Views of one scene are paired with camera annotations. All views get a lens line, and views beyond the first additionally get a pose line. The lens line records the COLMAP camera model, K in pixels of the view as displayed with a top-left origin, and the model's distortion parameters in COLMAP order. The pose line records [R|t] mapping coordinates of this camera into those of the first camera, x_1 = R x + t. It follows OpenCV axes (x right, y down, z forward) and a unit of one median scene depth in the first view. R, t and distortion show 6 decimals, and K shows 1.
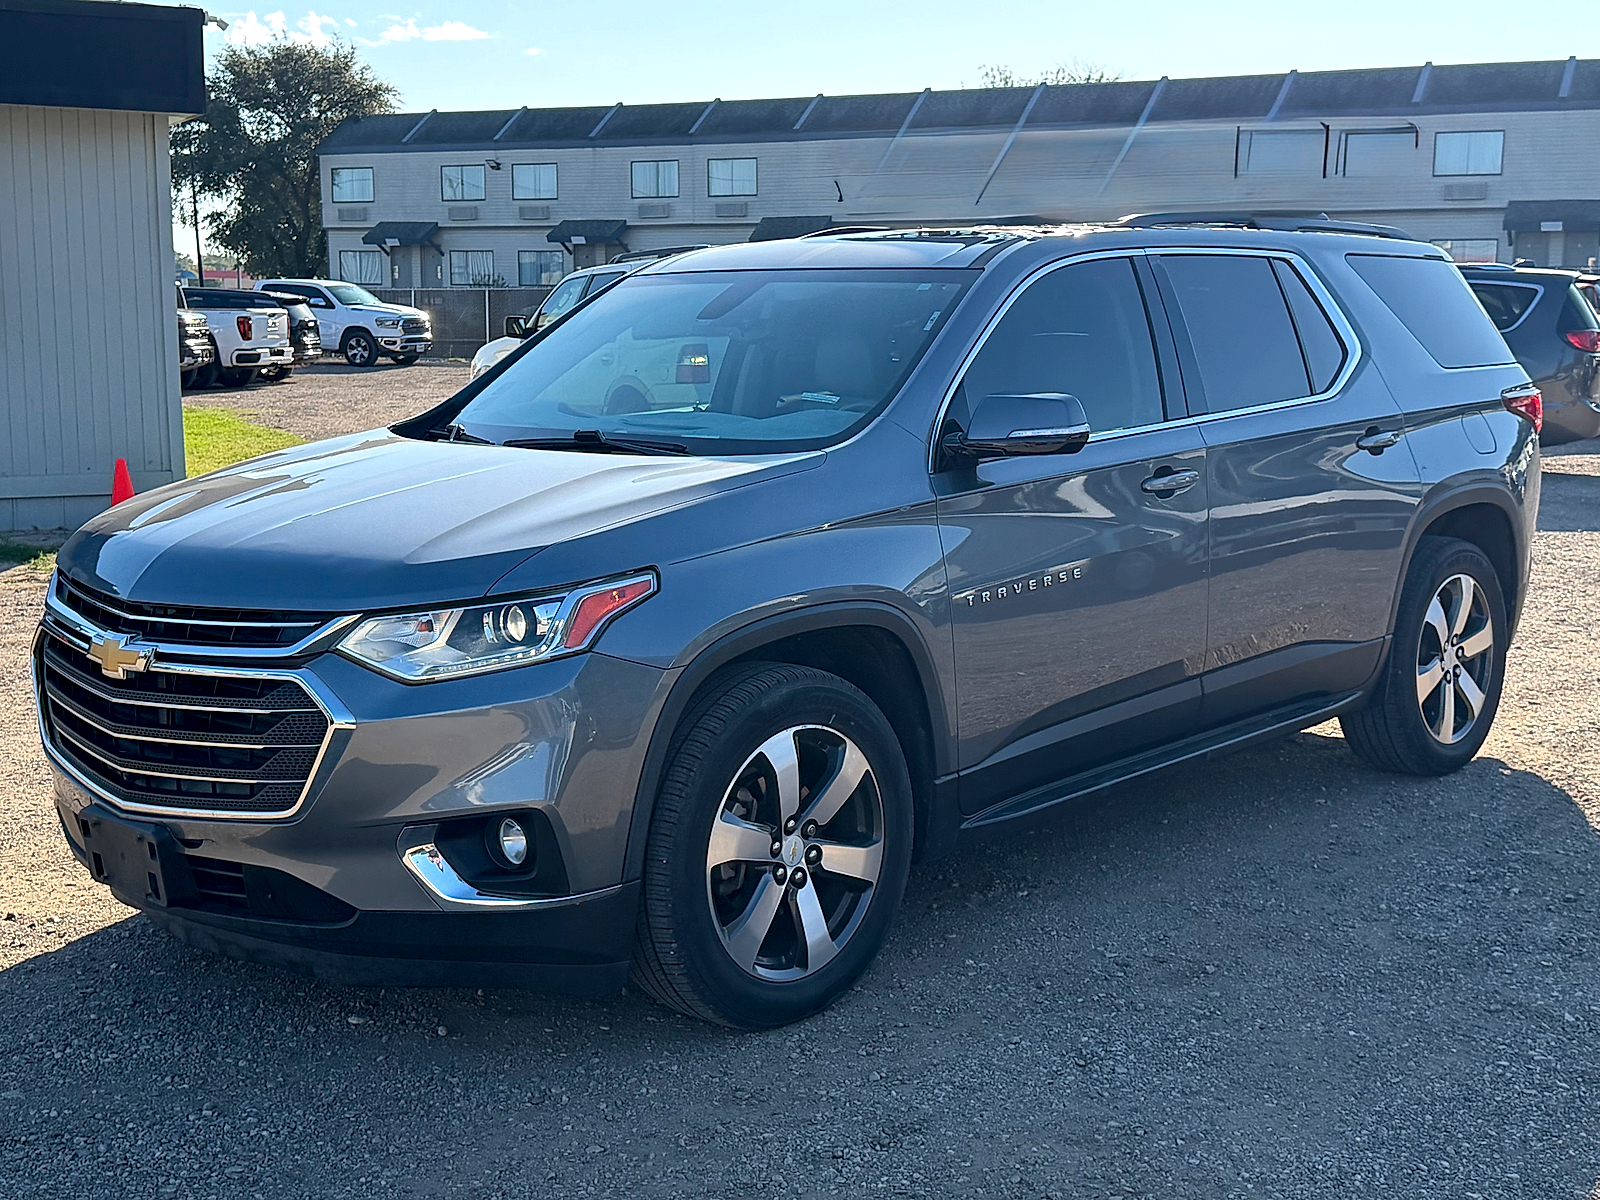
lens RADIAL K [[2165.3, 0, 800.0], [0, 2165.3, 600.0], [0, 0, 1]] dist [-0.003899, -0.022110]
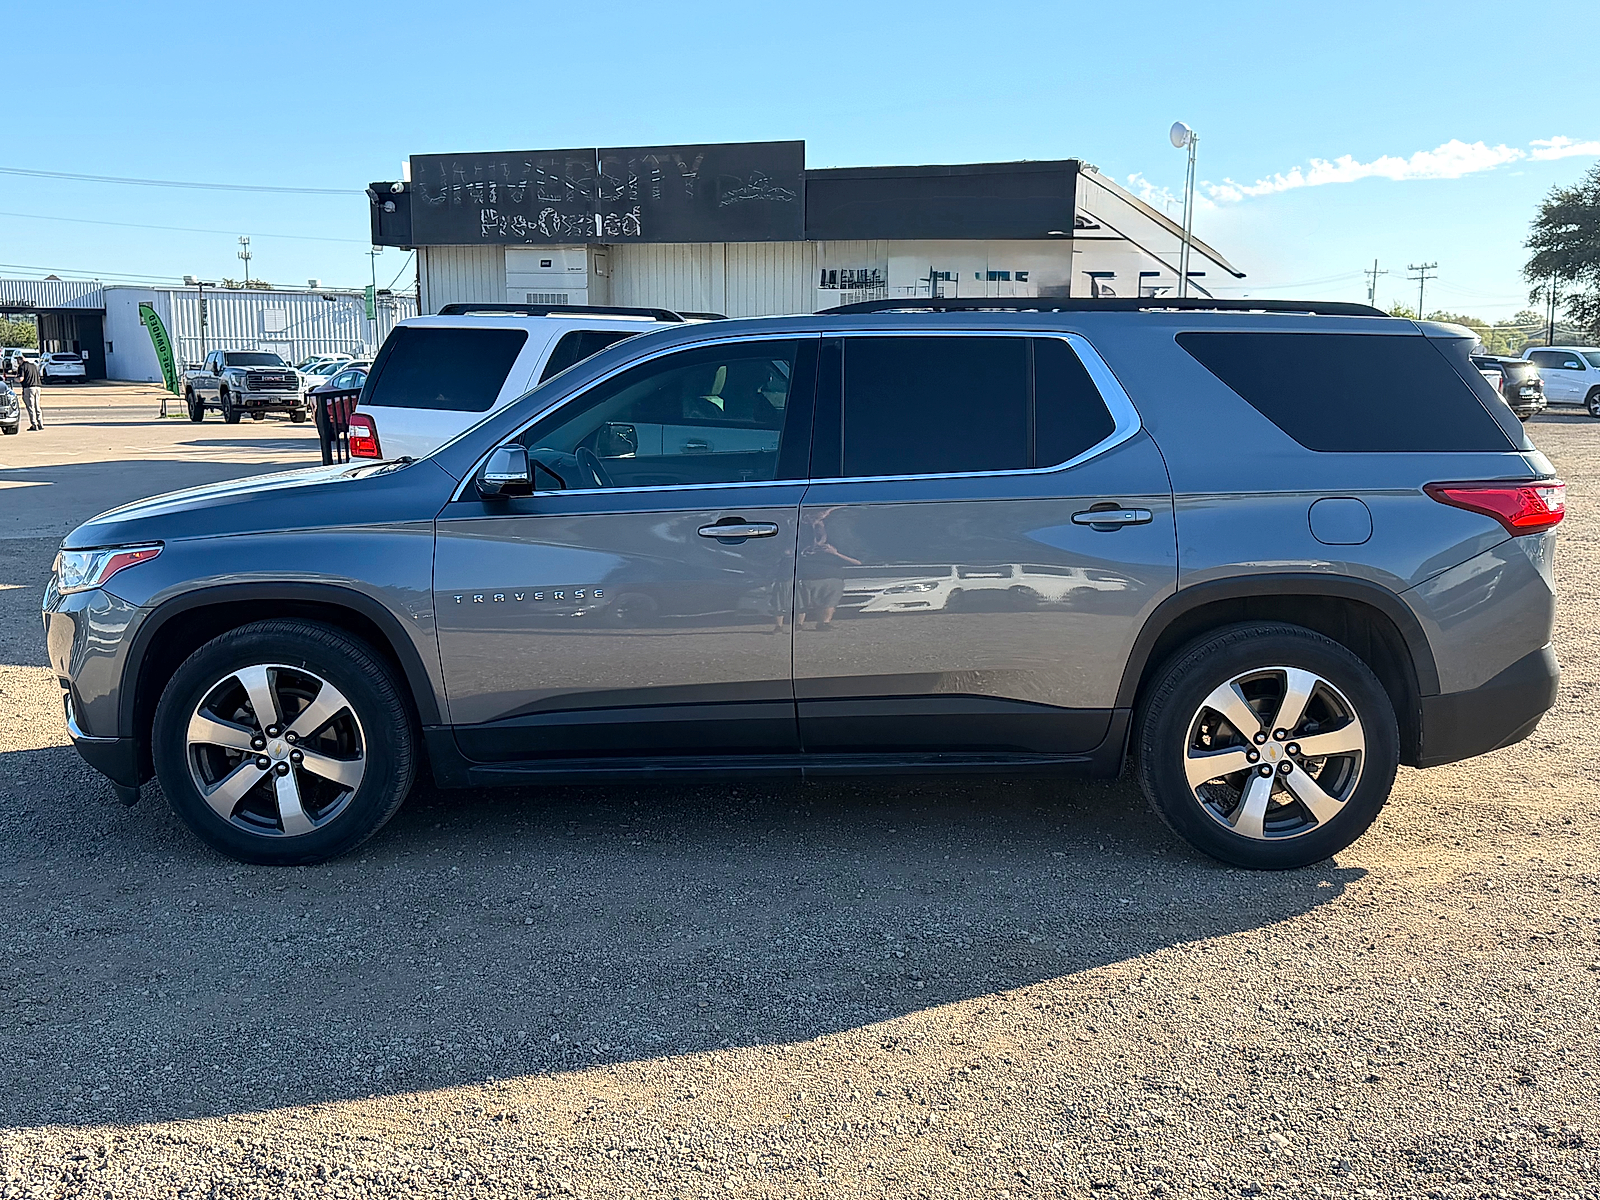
lens RADIAL K [[1464.2, 0, 800.0], [0, 1464.2, 600.0], [0, 0, 1]] dist [0.061303, -0.003297]
pose [[0.660845, 0.130349, -0.739116, 0.830091], [-0.113758, 0.990821, 0.073028, -0.083715], [0.741851, 0.035820, 0.669607, 0.520635]]
